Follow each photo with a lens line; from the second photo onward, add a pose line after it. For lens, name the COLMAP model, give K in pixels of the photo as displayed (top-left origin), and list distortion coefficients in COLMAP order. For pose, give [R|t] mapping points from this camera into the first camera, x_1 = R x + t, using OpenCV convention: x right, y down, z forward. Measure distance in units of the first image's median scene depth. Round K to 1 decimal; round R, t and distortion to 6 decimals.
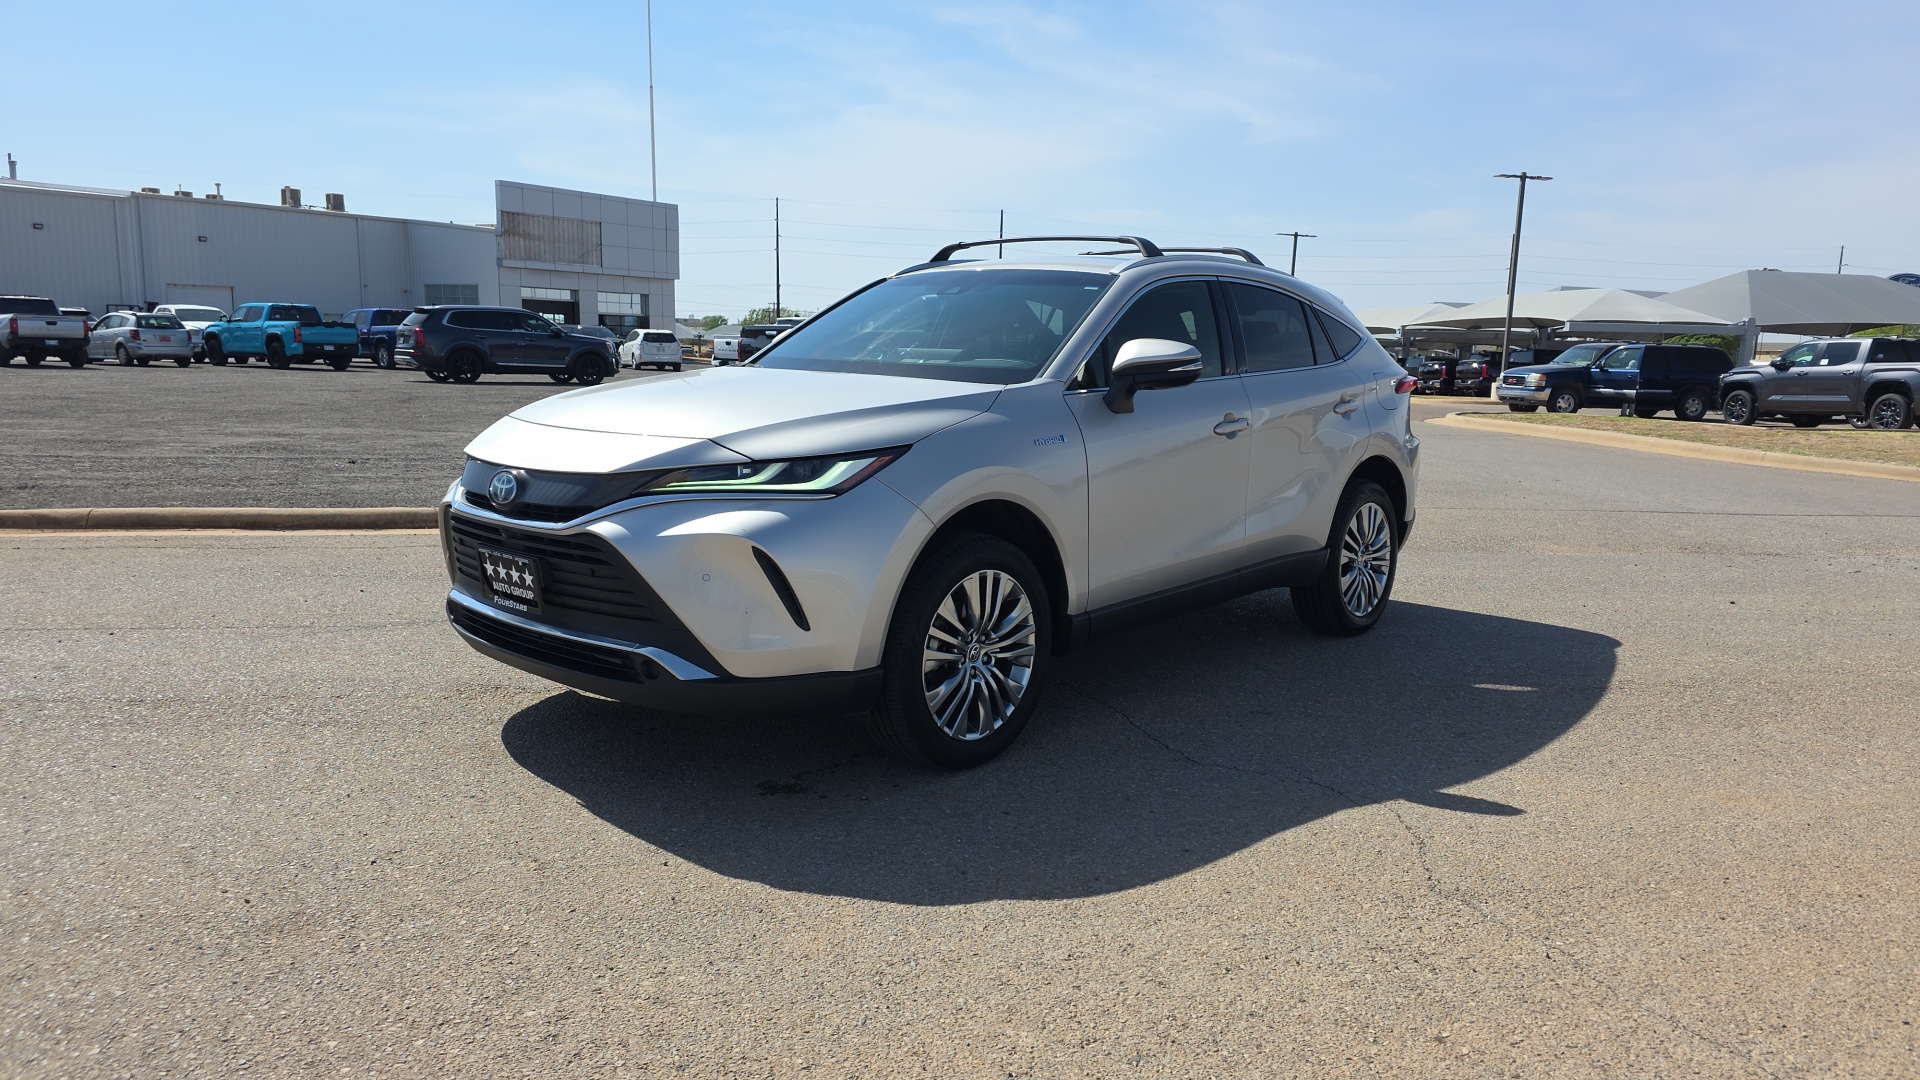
lens RADIAL K [[1310.4, 0, 975.8], [0, 1310.4, 541.5], [0, 0, 1]] dist [0.049634, -0.041806]
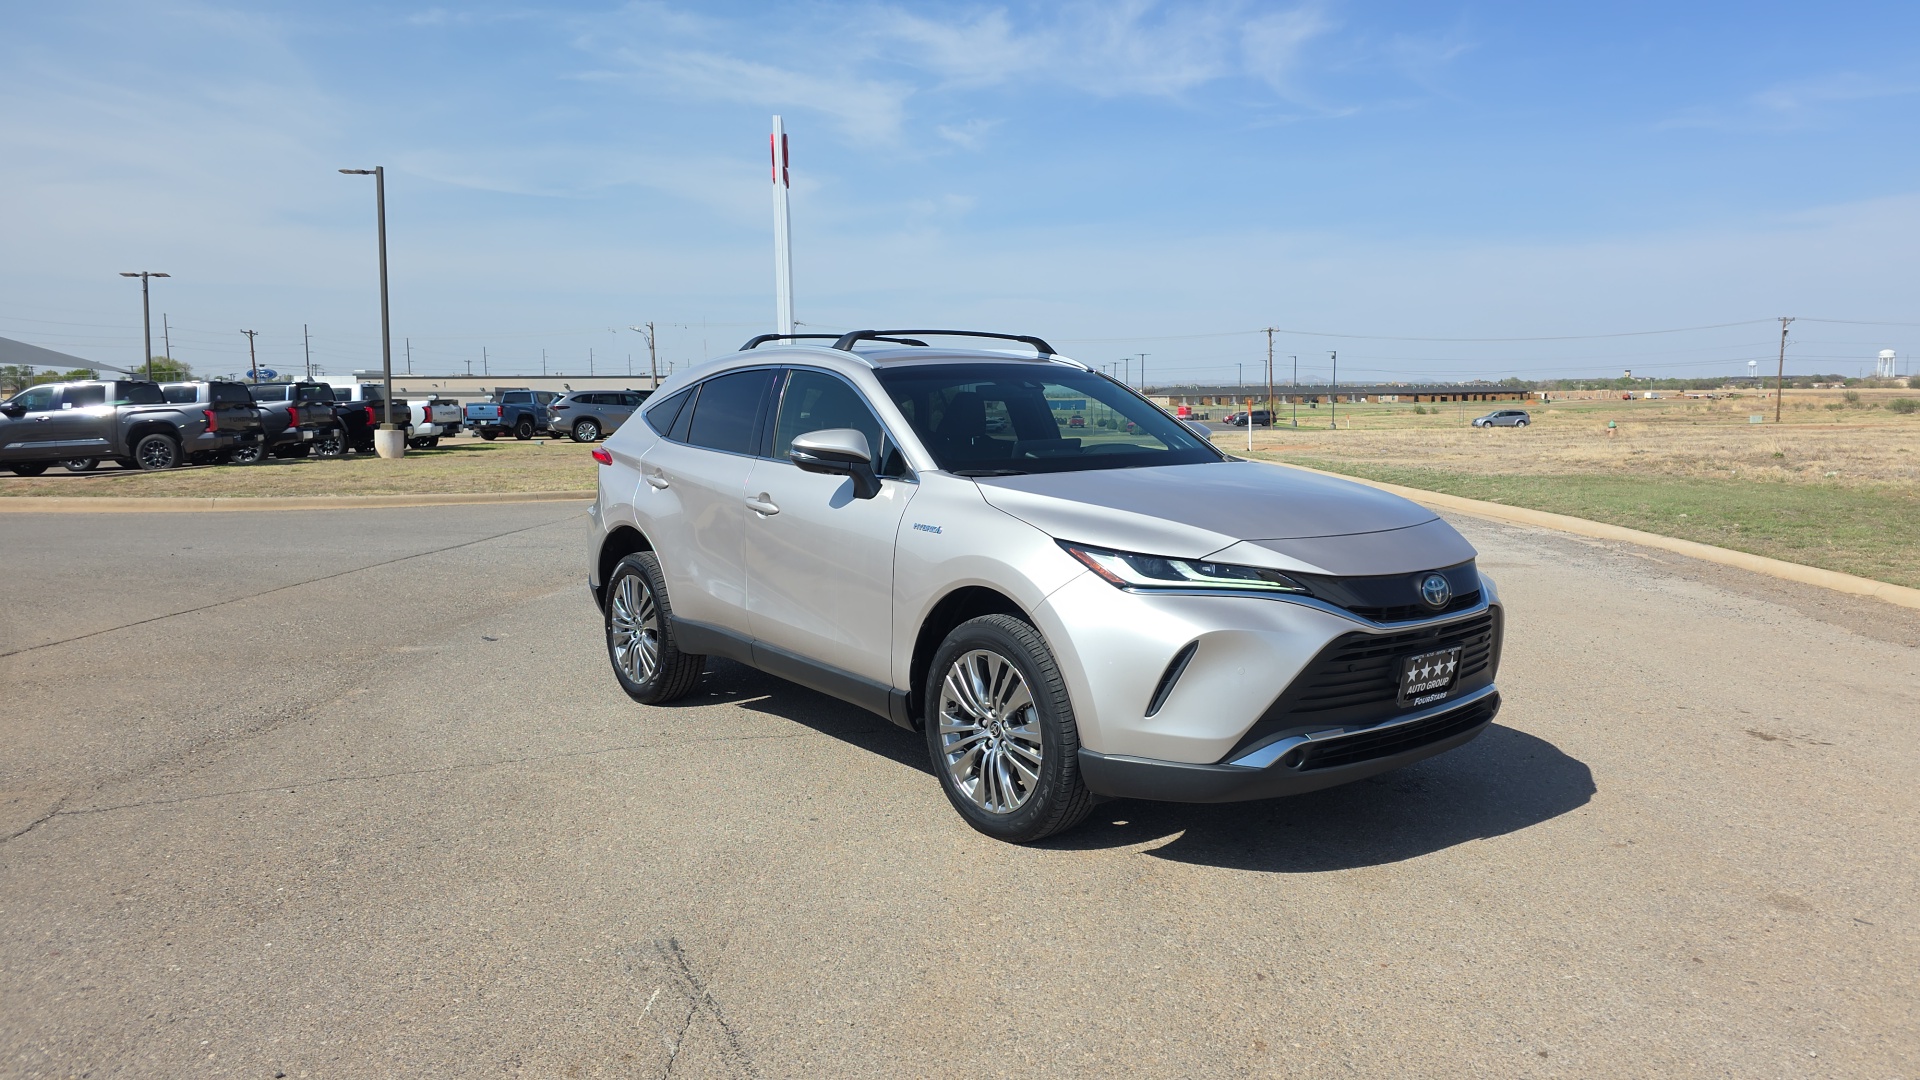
lens RADIAL K [[1310.4, 0, 978.5], [0, 1310.4, 529.8], [0, 0, 1]] dist [0.049634, -0.041806]
pose [[0.151231, -0.129732, 0.979948, -0.229625], [0.158655, 0.981684, 0.105477, -0.041032], [-0.975683, 0.139522, 0.169043, 0.185333]]
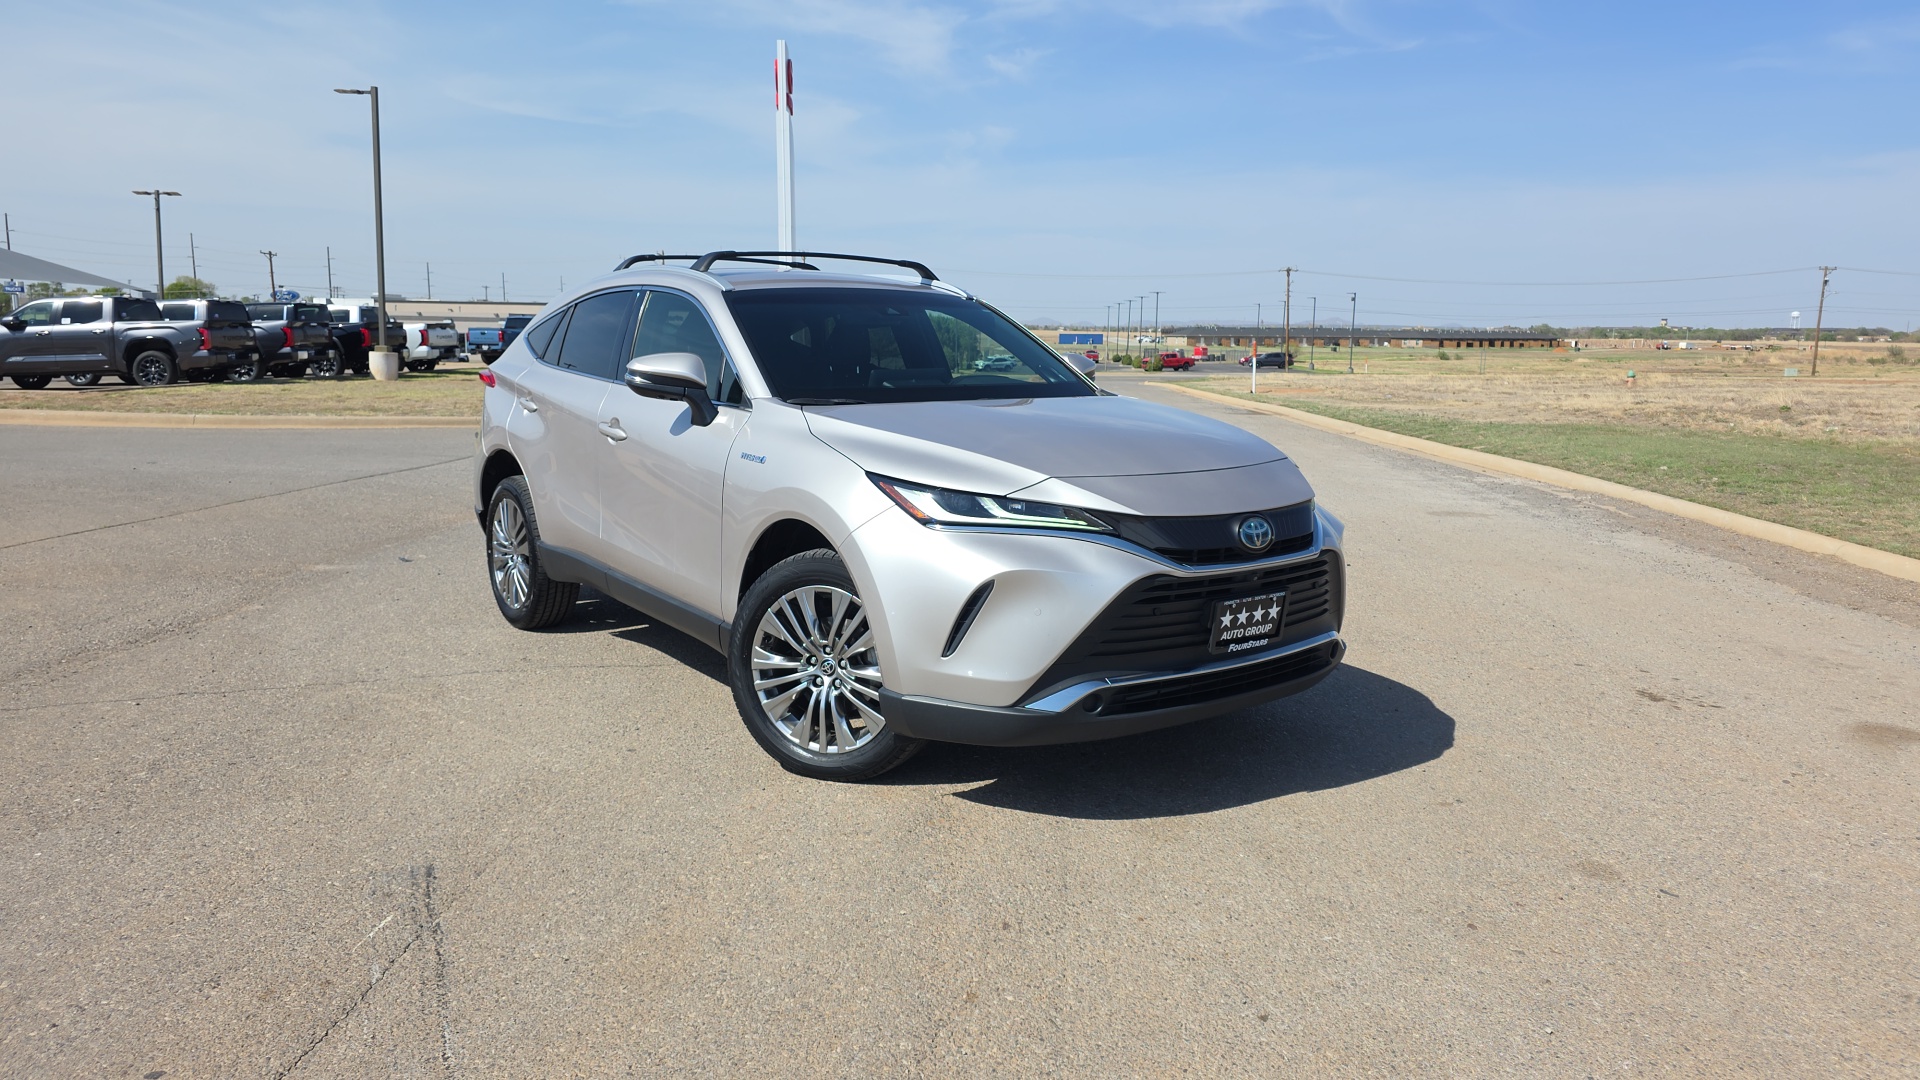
lens RADIAL K [[1310.4, 0, 959.7], [0, 1310.4, 529.9], [0, 0, 1]] dist [0.049634, -0.041806]
pose [[0.197831, -0.170880, 0.965227, -0.218413], [0.138448, 0.979688, 0.145064, -0.035038], [-0.970410, 0.104935, 0.217470, 0.157983]]
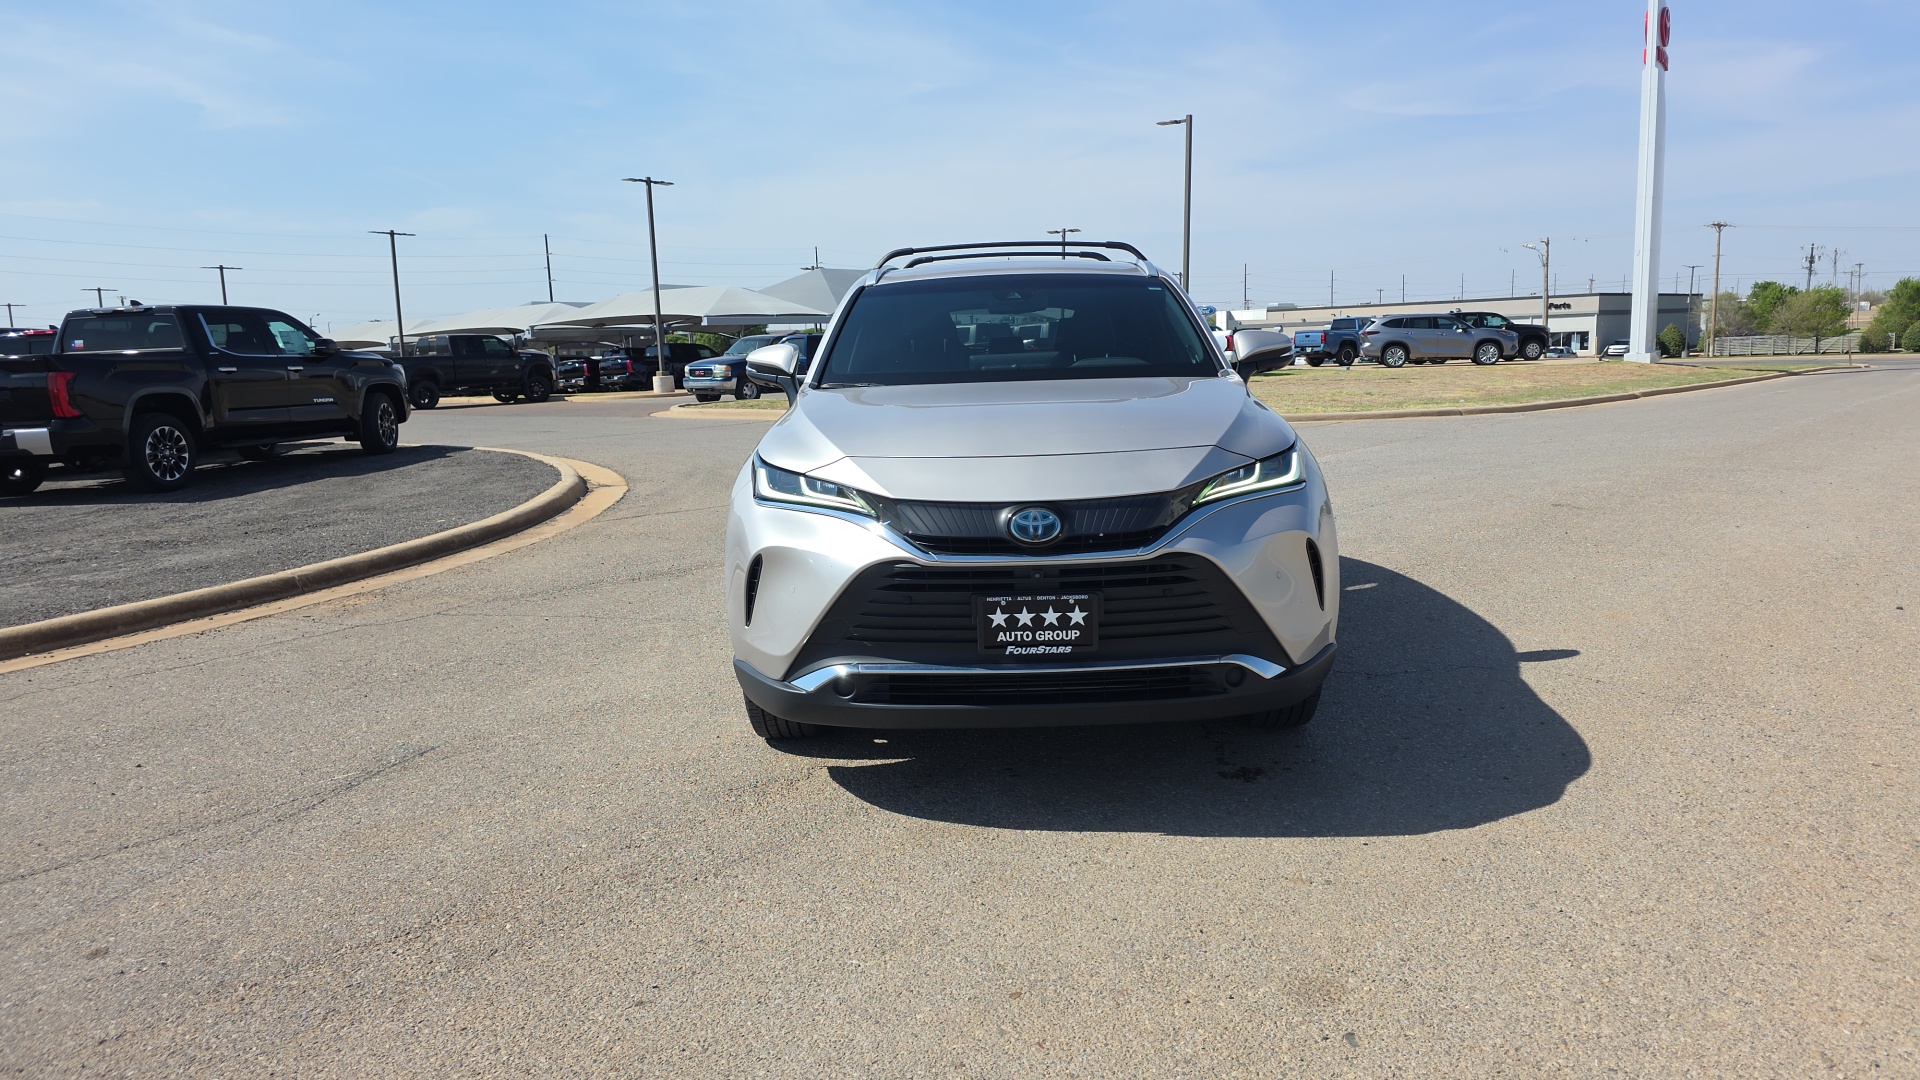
lens RADIAL K [[1310.4, 0, 991.7], [0, 1310.4, 534.1], [0, 0, 1]] dist [0.049634, -0.041806]
pose [[0.753183, -0.145919, 0.641423, -0.151714], [0.149143, 0.987574, 0.049537, -0.013140], [-0.640681, 0.058354, 0.765587, 0.051604]]
